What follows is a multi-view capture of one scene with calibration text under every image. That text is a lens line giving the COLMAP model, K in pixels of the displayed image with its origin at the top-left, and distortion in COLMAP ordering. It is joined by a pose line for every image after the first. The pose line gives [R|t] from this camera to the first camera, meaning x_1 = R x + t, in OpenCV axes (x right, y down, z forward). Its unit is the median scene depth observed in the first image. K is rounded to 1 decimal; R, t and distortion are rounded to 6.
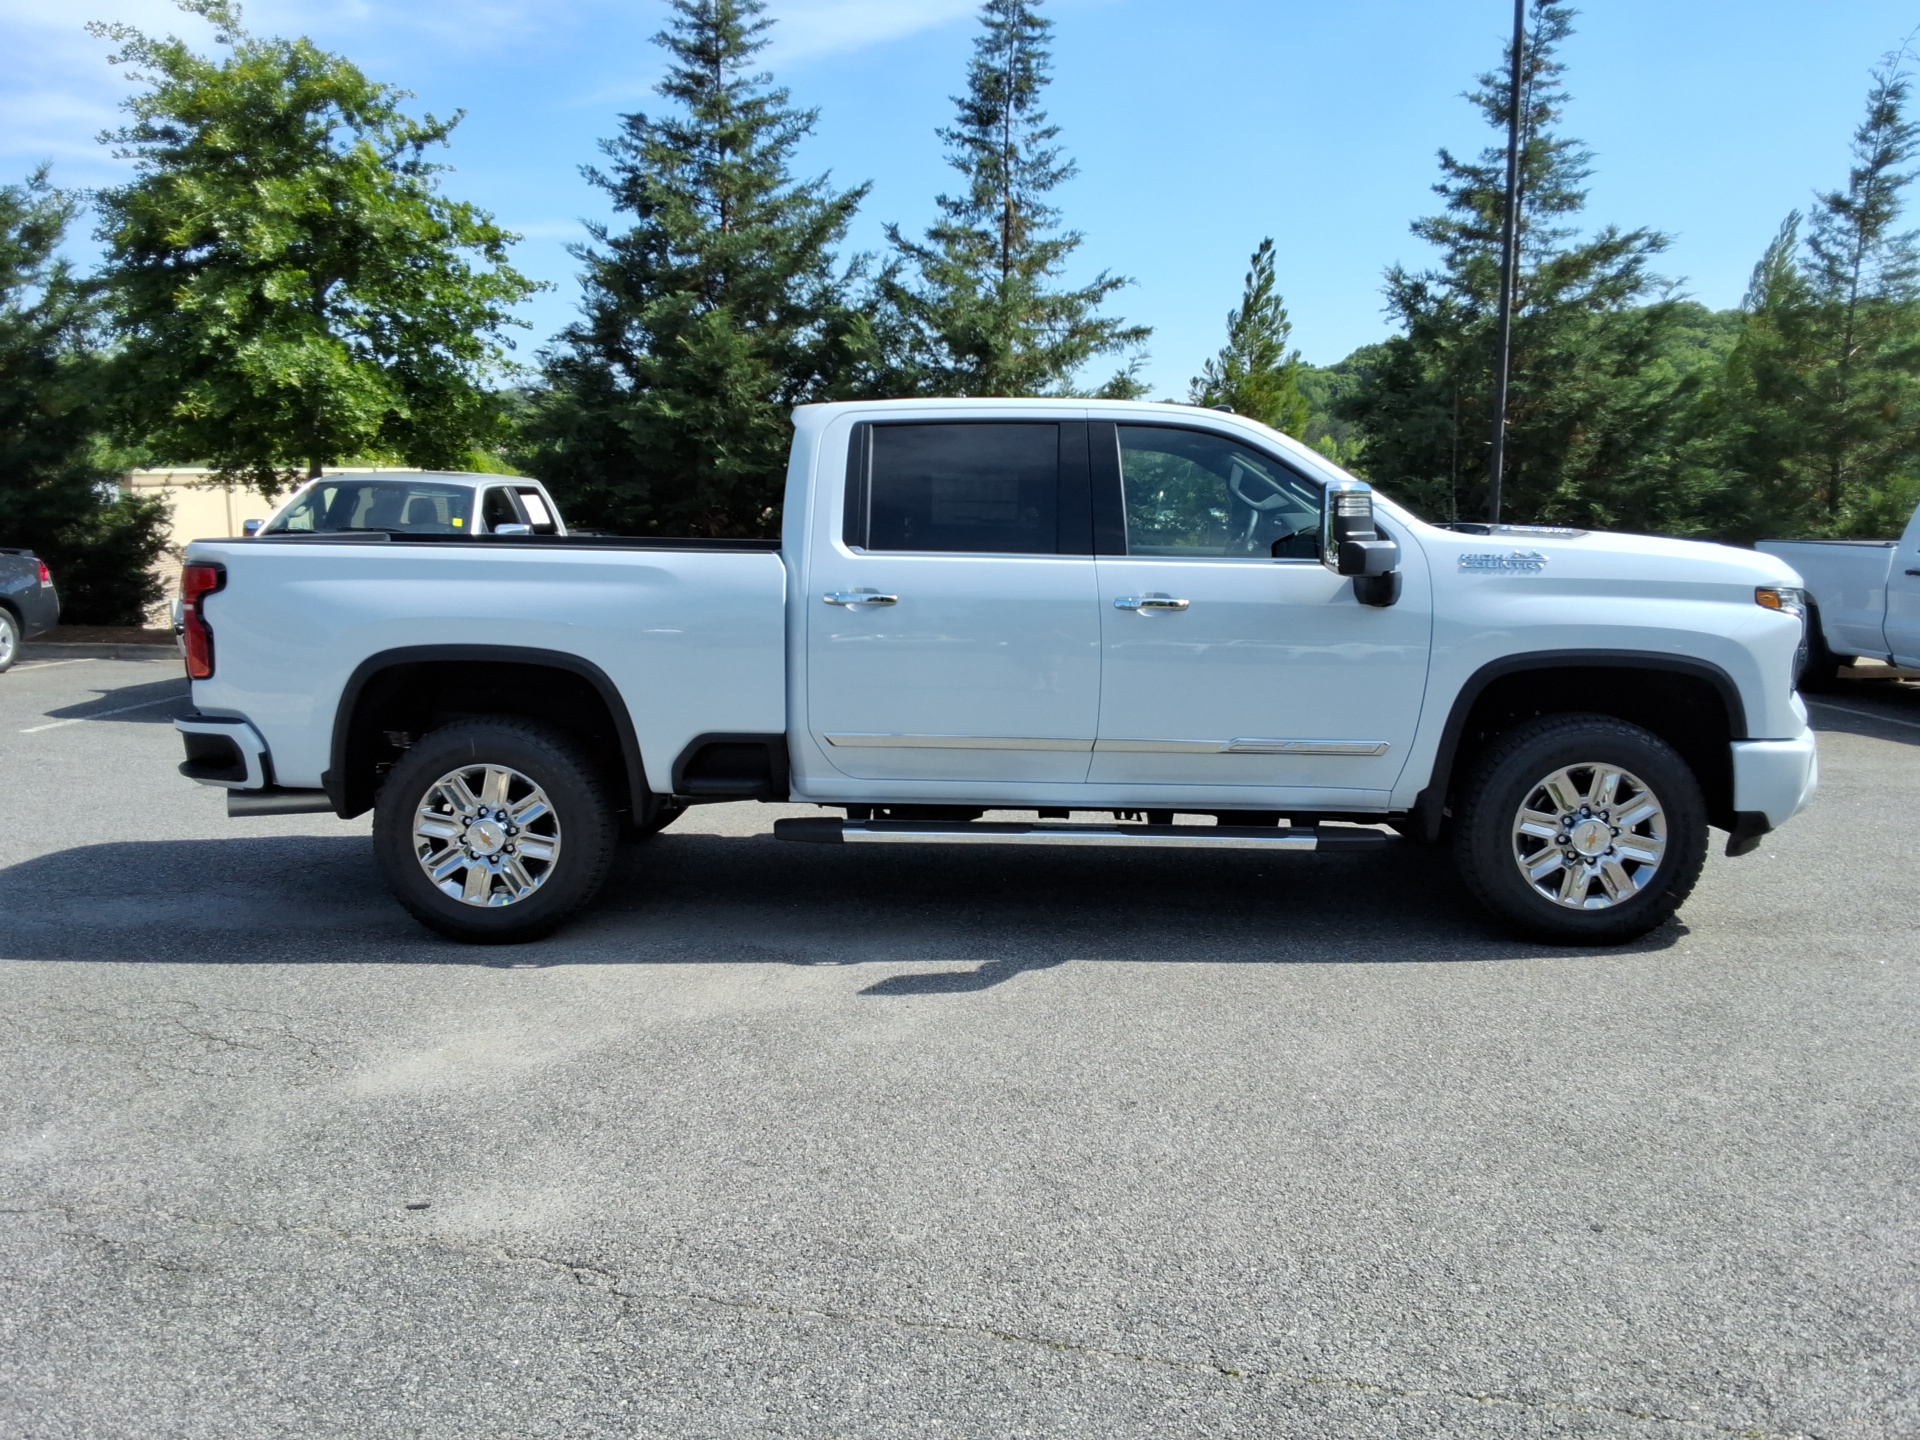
lens RADIAL K [[1566.9, 0, 993.7], [0, 1566.9, 723.7], [0, 0, 1]] dist [0.110941, -0.163101]
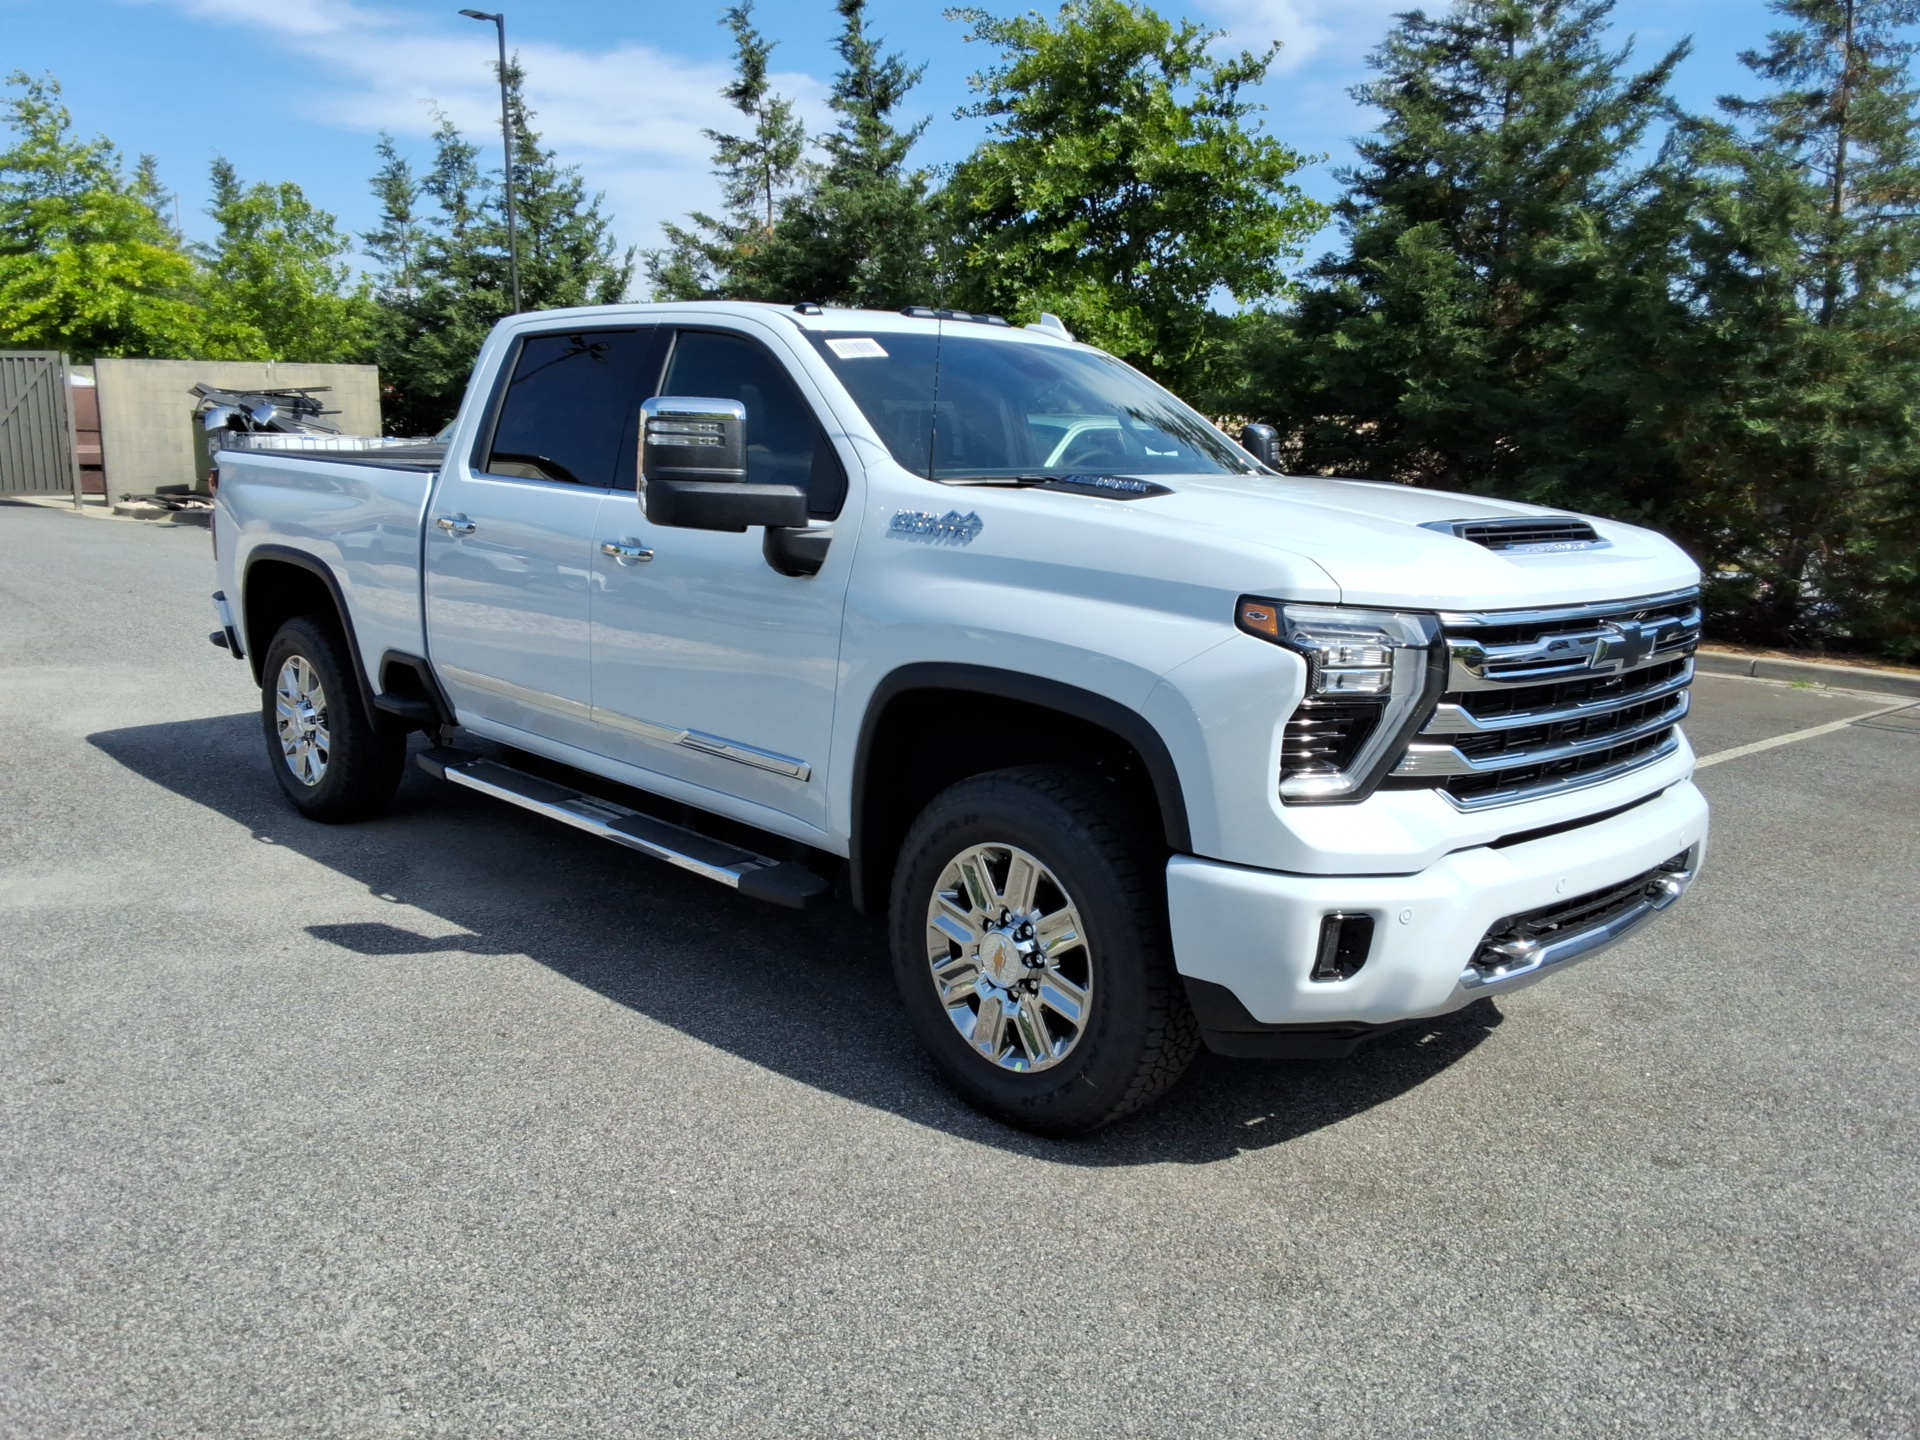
lens RADIAL K [[1540.6, 0, 980.1], [0, 1540.6, 720.2], [0, 0, 1]] dist [0.124337, -0.138658]
pose [[0.724535, 0.139820, -0.674907, 0.267585], [-0.117321, 0.989936, 0.079137, -0.025090], [0.679180, 0.021844, 0.733647, 0.179988]]
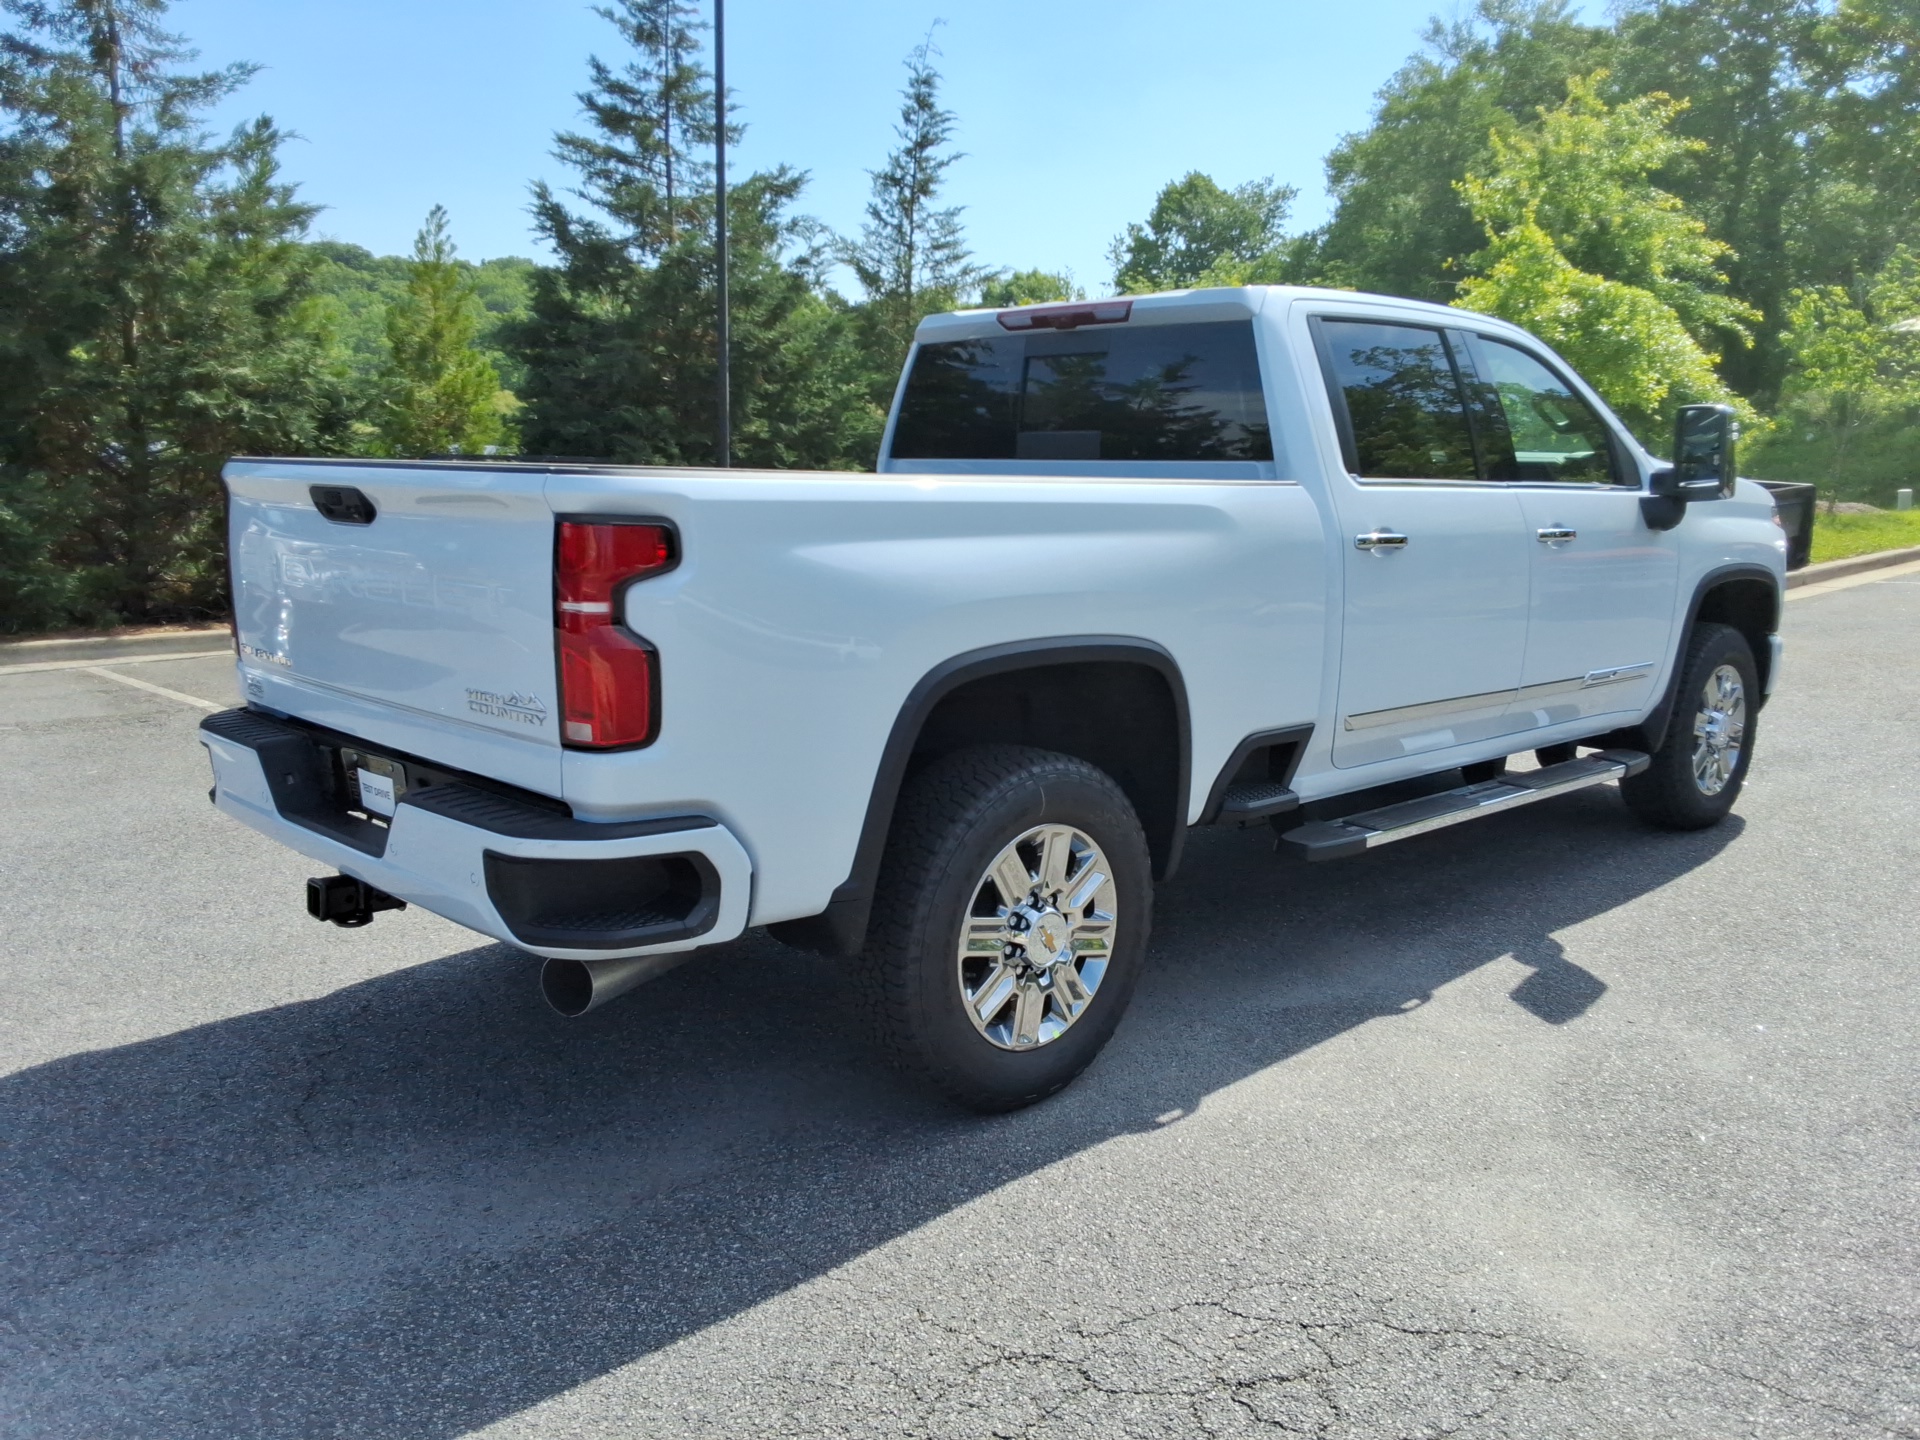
lens RADIAL K [[1562.8, 0, 963.4], [0, 1562.8, 705.5], [0, 0, 1]] dist [0.074088, 0.000100]
pose [[0.693286, -0.108210, 0.712493, -0.271819], [0.090298, 0.993915, 0.063088, -0.022270], [-0.714984, 0.020599, 0.698838, 0.203095]]
